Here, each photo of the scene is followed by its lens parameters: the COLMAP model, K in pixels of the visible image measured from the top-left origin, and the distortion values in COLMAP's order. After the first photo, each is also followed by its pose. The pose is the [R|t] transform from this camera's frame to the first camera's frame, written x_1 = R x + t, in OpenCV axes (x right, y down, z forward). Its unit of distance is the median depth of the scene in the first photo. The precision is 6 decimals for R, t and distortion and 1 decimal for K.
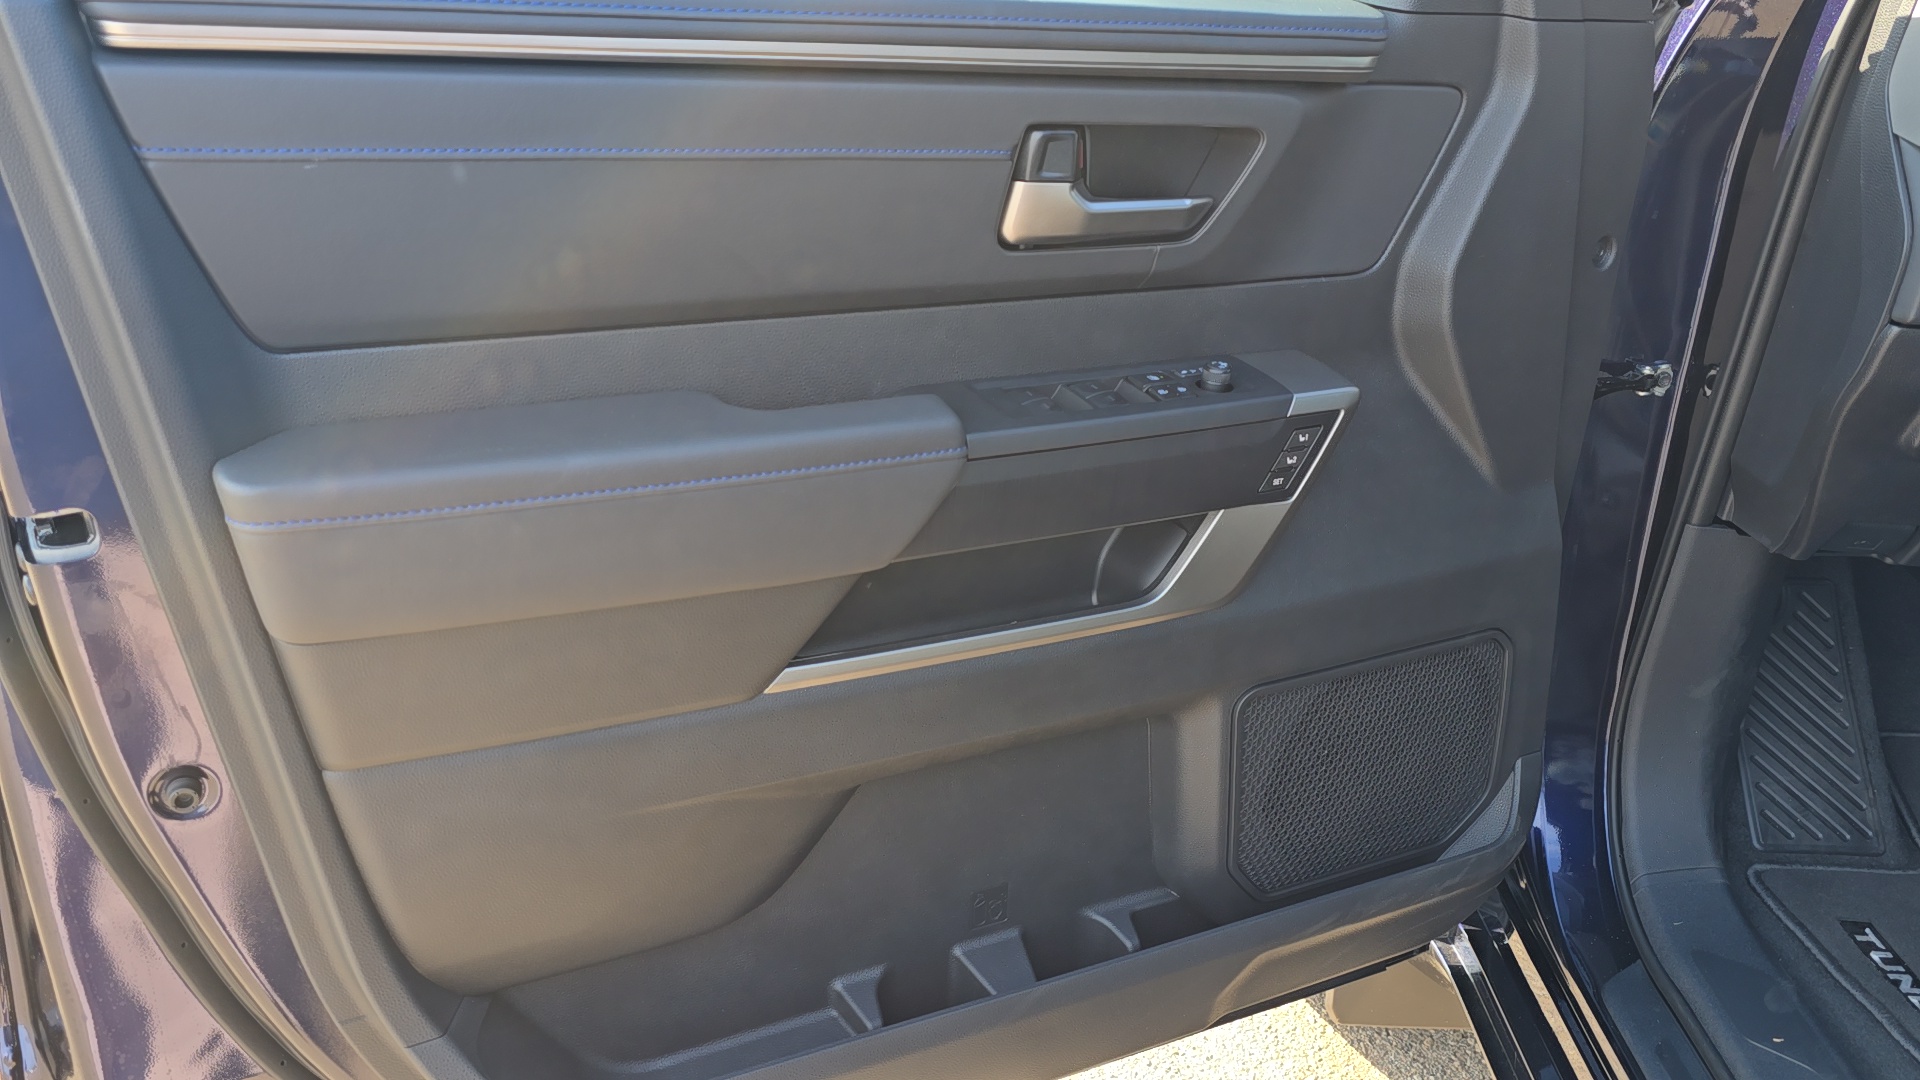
lens RADIAL K [[1564.6, 0, 968.5], [0, 1564.6, 545.3], [0, 0, 1]] dist [-0.005089, -0.004405]
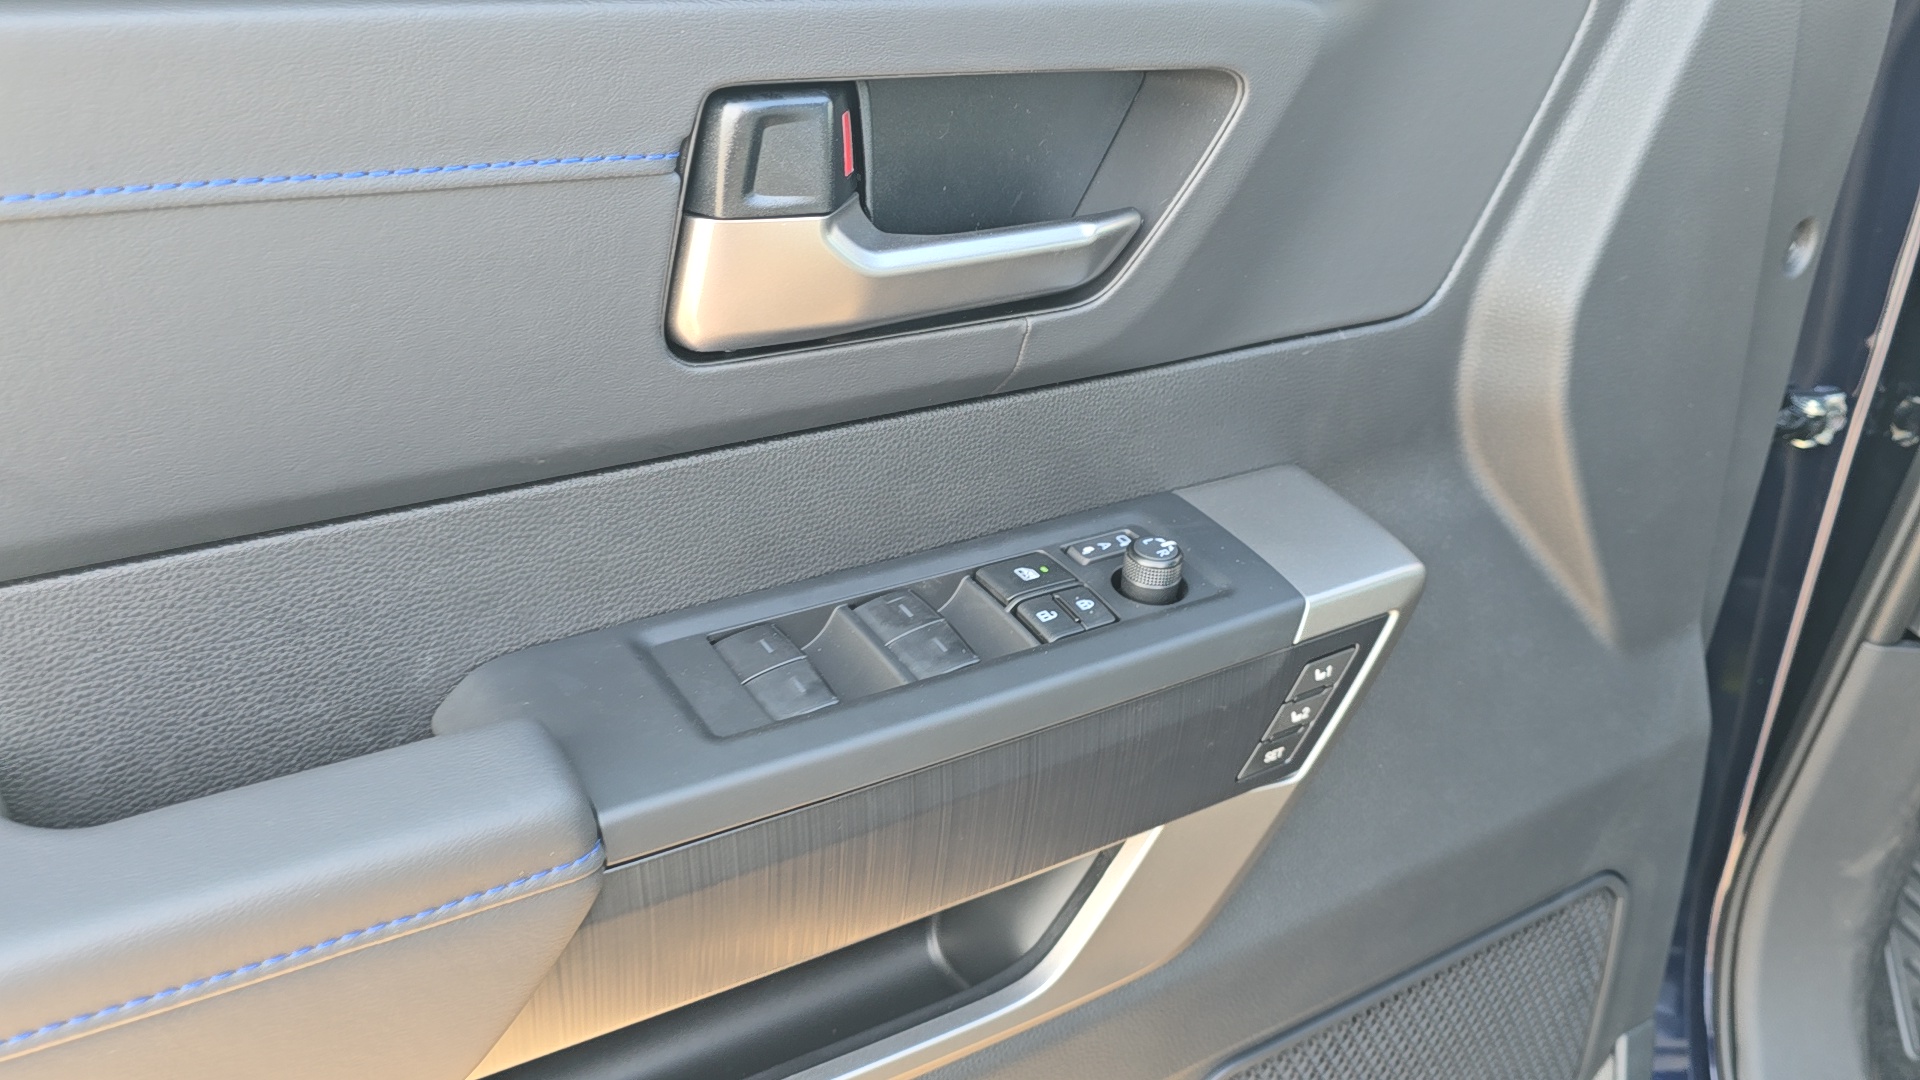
lens RADIAL K [[1582.0, 0, 960.0], [0, 1582.0, 540.0], [0, 0, 1]] dist [-0.020768, -0.004914]
pose [[0.997459, -0.039378, 0.059364, 0.066374], [0.034188, 0.995705, 0.086042, -0.159823], [-0.062498, -0.083794, 0.994521, 0.493863]]
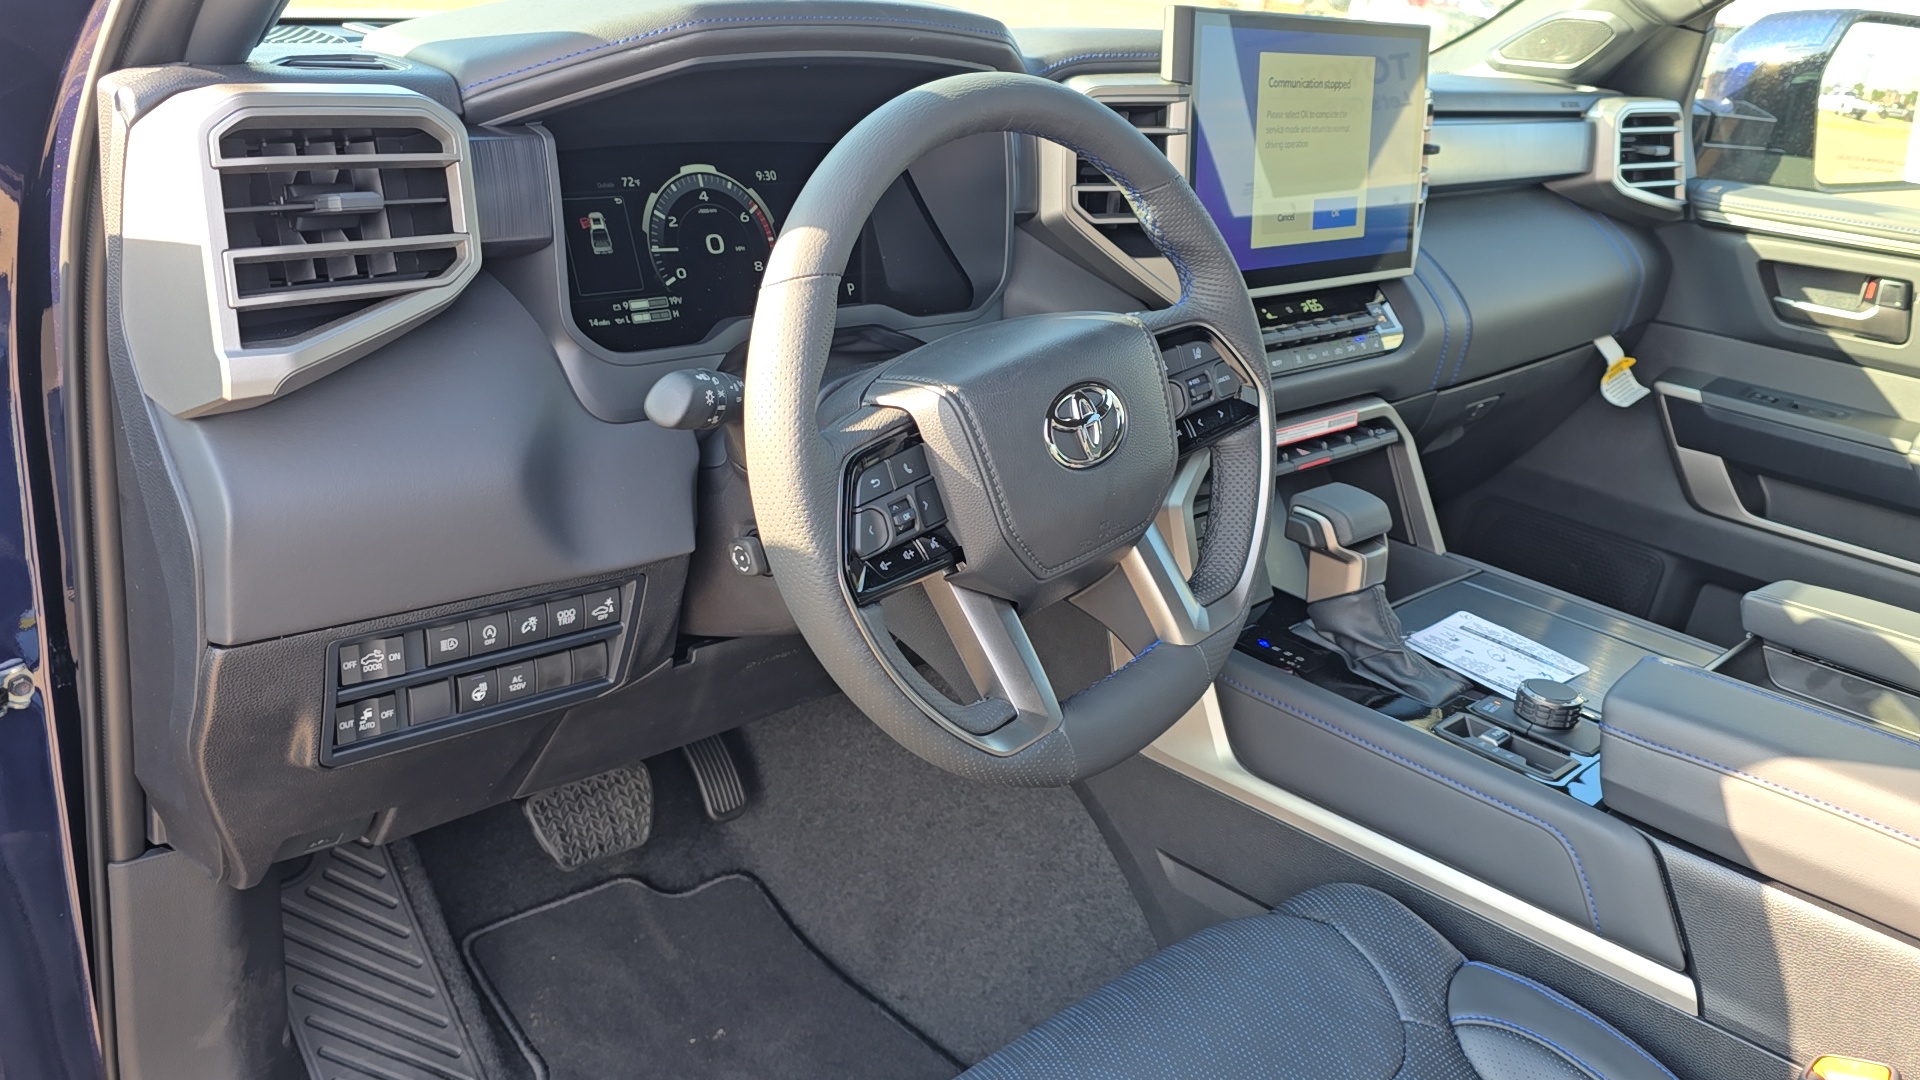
lens RADIAL K [[1564.6, 0, 968.5], [0, 1564.6, 545.3], [0, 0, 1]] dist [-0.005089, -0.004405]
pose [[0.697567, -0.230148, 0.678552, 0.353291], [0.224937, 0.969475, 0.097581, -0.182211], [-0.680297, 0.084562, 0.728042, 0.212909]]
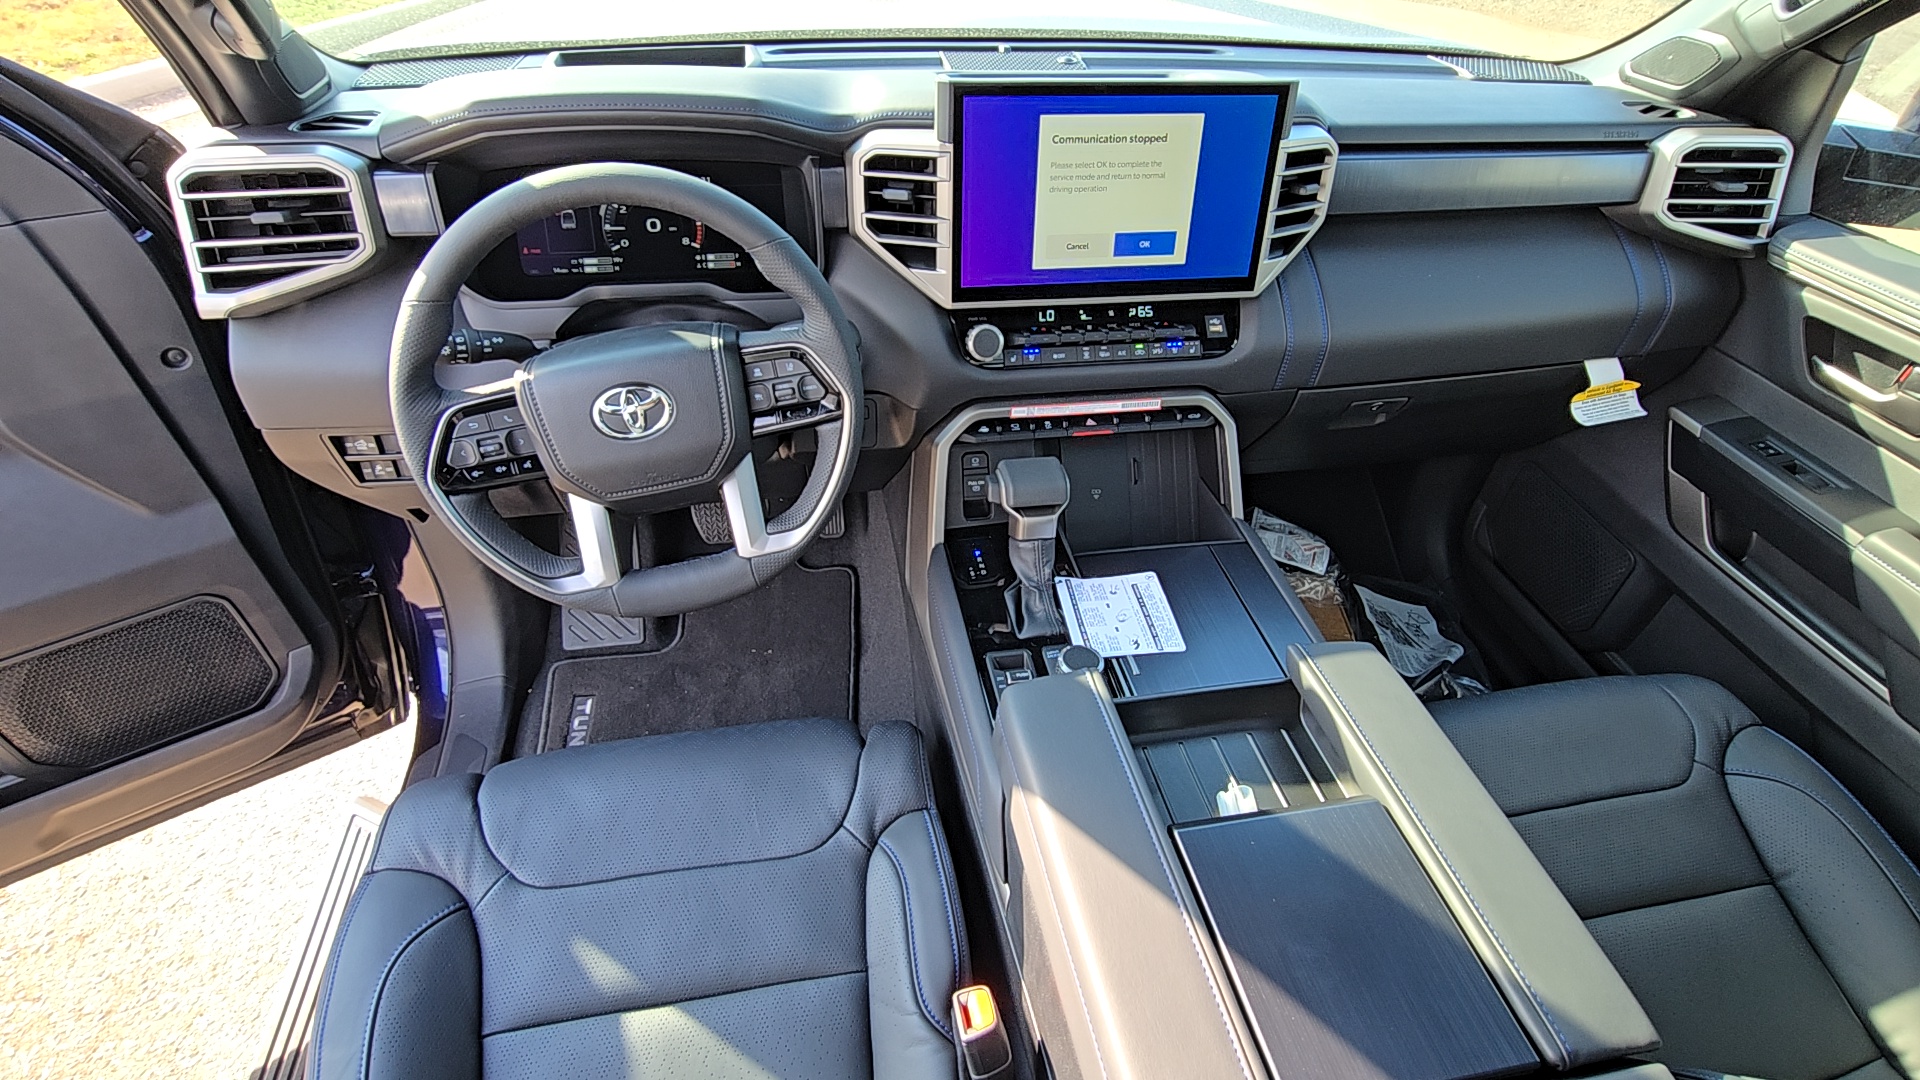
lens RADIAL K [[943.5, 0, 964.5], [0, 943.5, 533.9], [0, 0, 1]] dist [0.002271, -0.000399]
pose [[0.980960, -0.118486, 0.153878, 1.132055], [0.074310, 0.961029, 0.266272, -0.240088], [-0.179431, -0.249768, 0.951536, -0.046577]]
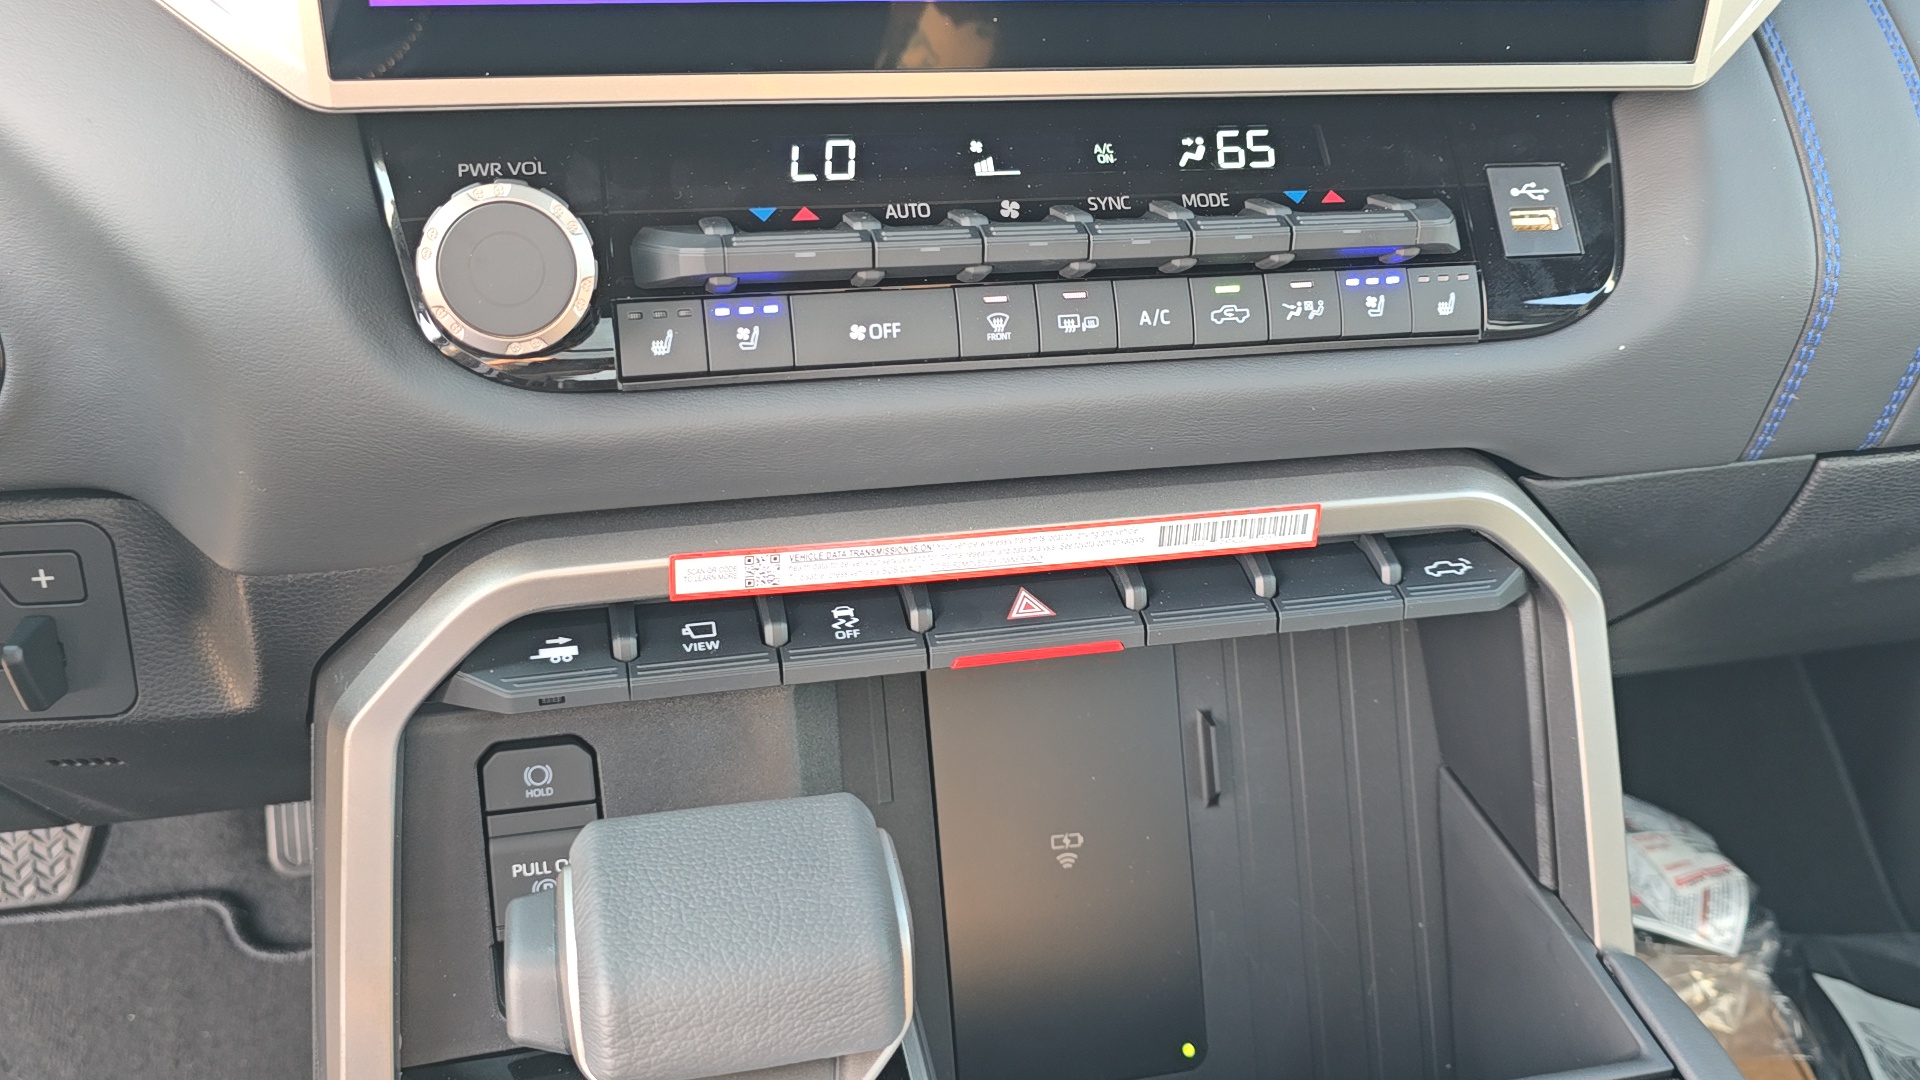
lens RADIAL K [[1500.6, 0, 958.1], [0, 1500.6, 464.7], [0, 0, 1]] dist [-0.005183, -0.002207]
pose [[0.973486, -0.106795, 0.202286, 1.352546], [0.073560, 0.983508, 0.165230, -0.172910], [-0.216595, -0.145969, 0.965287, 0.587231]]
